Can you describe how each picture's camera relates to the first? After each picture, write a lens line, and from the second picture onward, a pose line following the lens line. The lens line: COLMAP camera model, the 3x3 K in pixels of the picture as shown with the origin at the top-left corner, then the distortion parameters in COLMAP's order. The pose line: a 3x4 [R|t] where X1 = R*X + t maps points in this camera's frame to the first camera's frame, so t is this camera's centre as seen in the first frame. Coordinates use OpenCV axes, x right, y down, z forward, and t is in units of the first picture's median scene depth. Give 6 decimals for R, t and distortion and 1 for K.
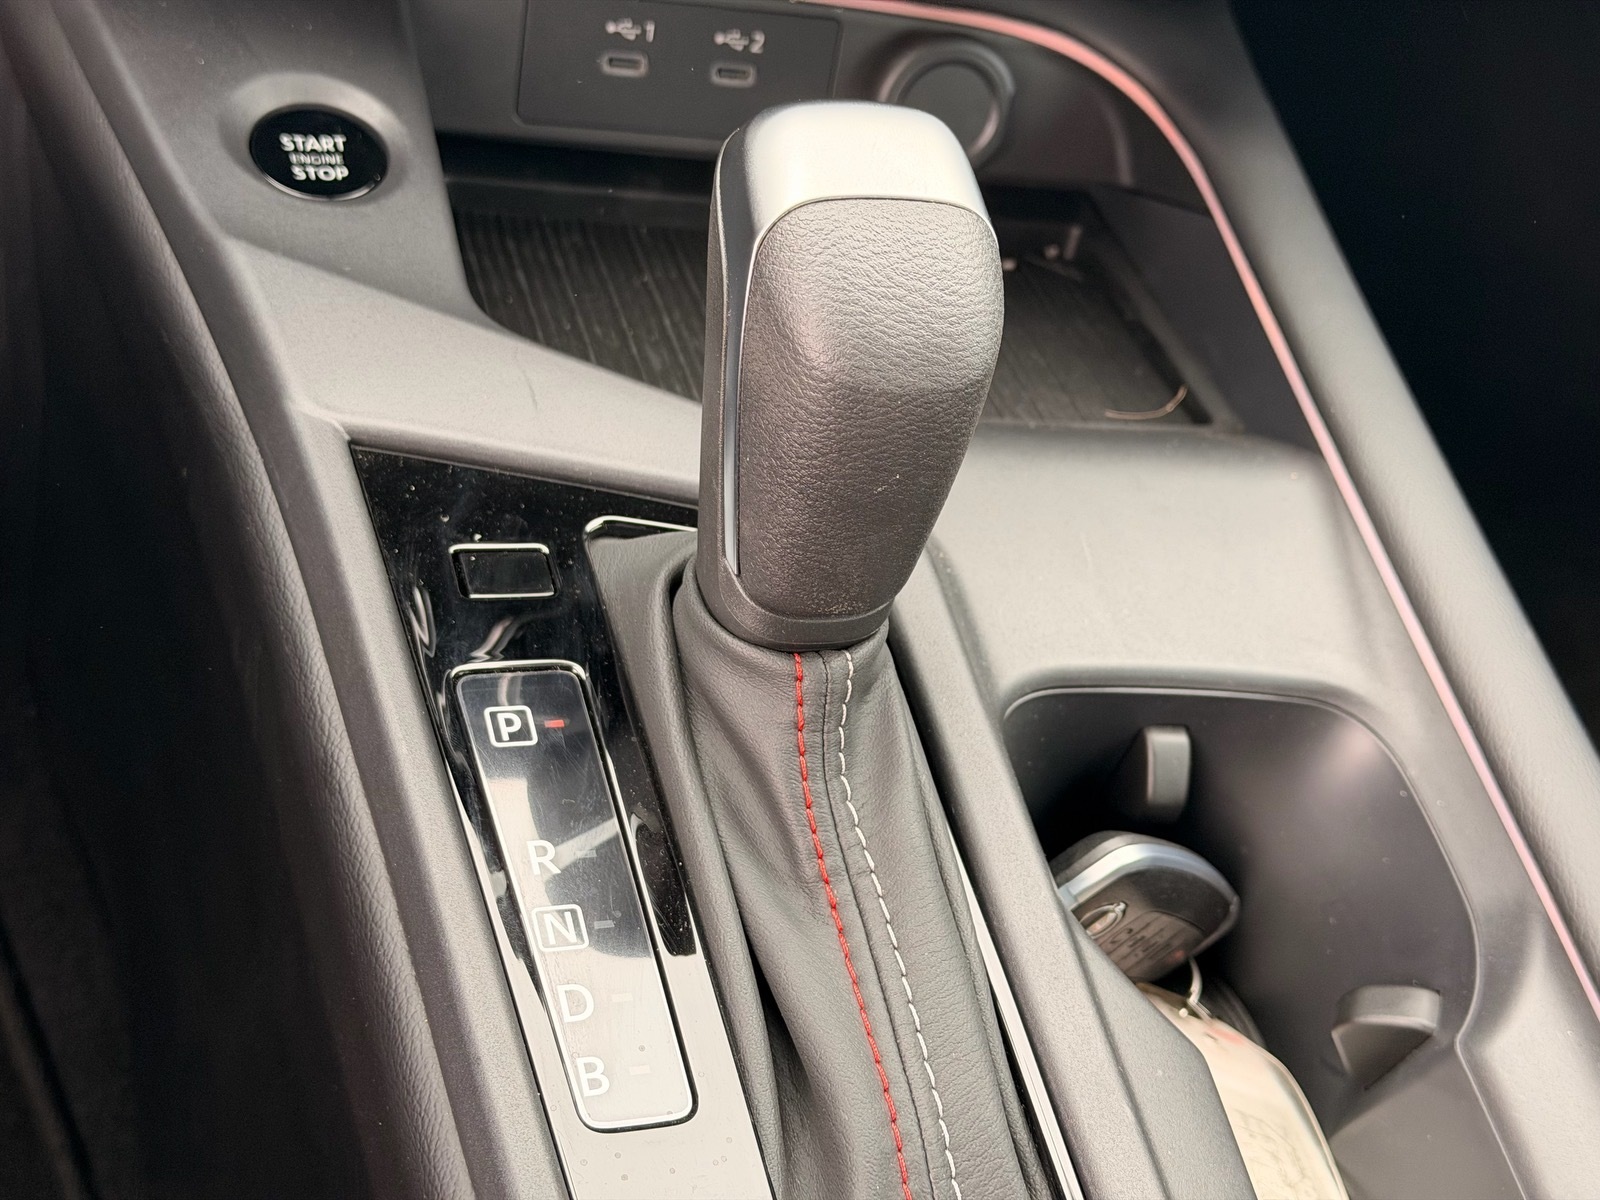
lens RADIAL K [[2266.1, 0, 797.5], [0, 2266.1, 600.3], [0, 0, 1]] dist [0.099555, 0.000000]
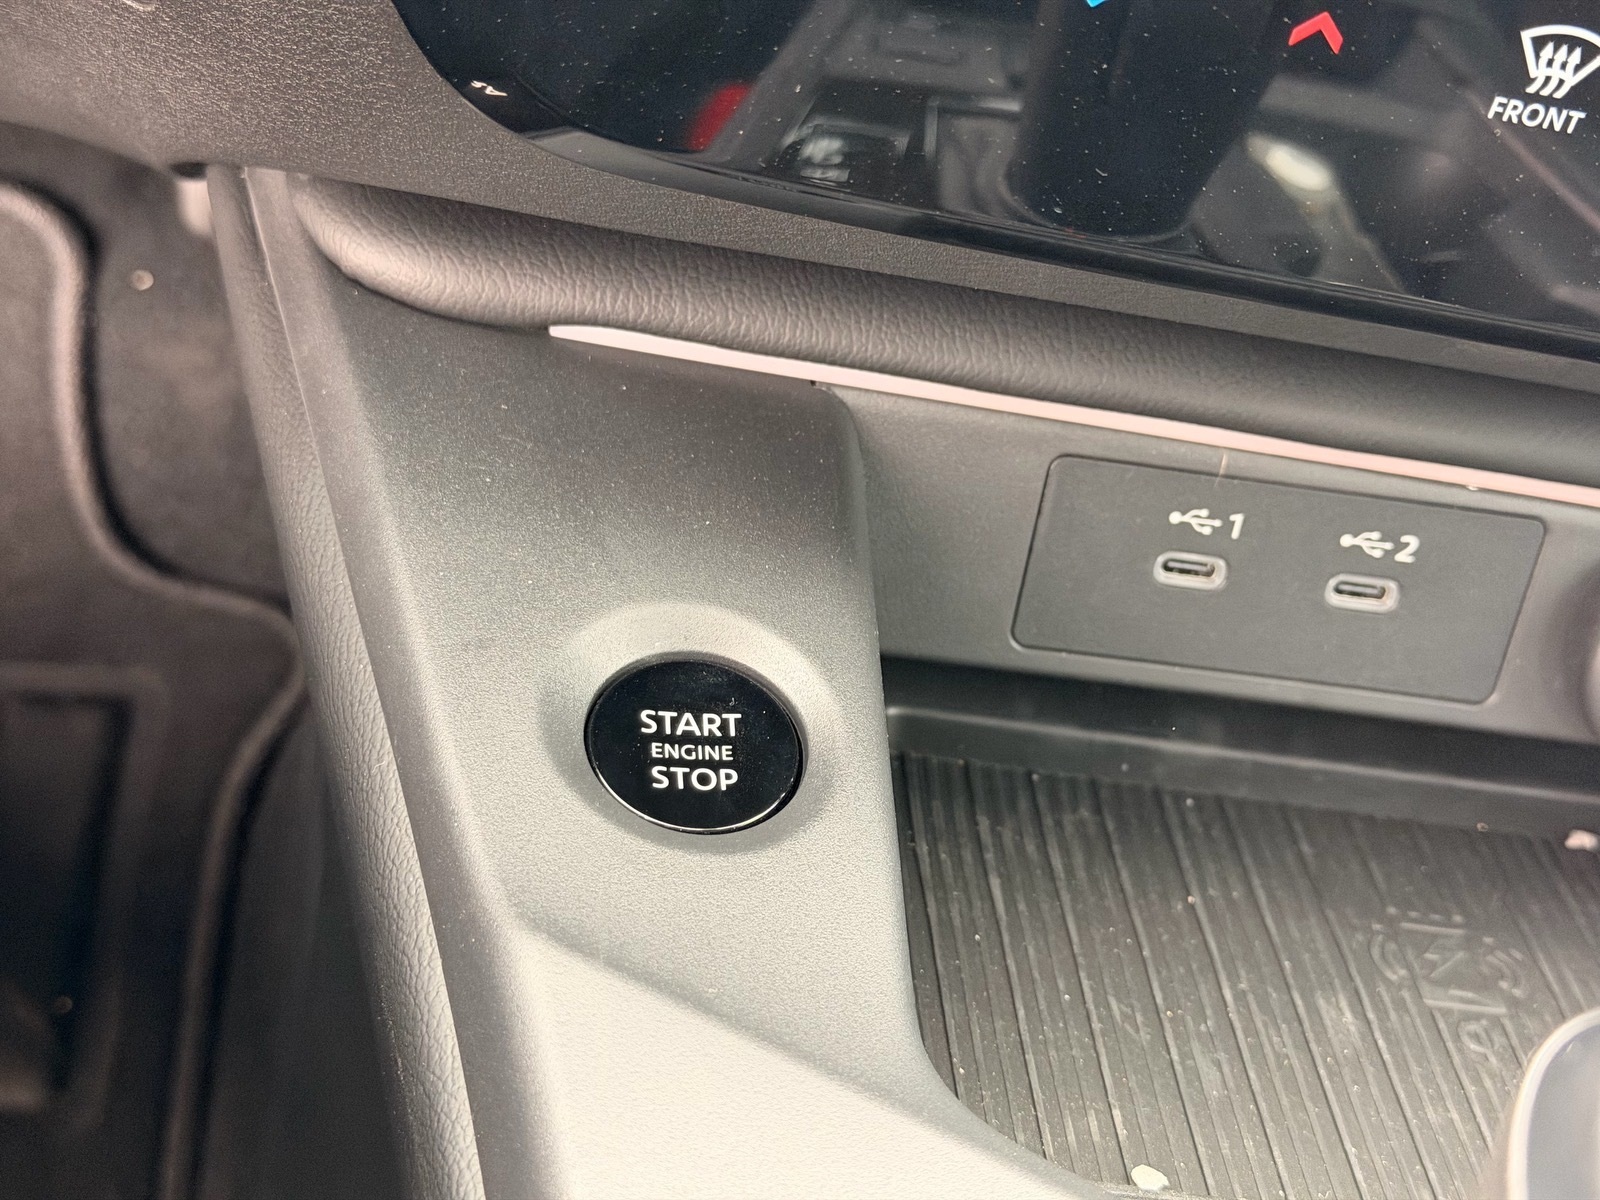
lens RADIAL K [[2266.1, 0, 802.2], [0, 2266.1, 600.0], [0, 0, 1]] dist [0.099555, 0.000000]
pose [[0.980391, 0.082090, -0.179150, -0.068440], [-0.097828, 0.991915, -0.080841, -0.166847], [0.171065, 0.096782, 0.980495, 0.365710]]
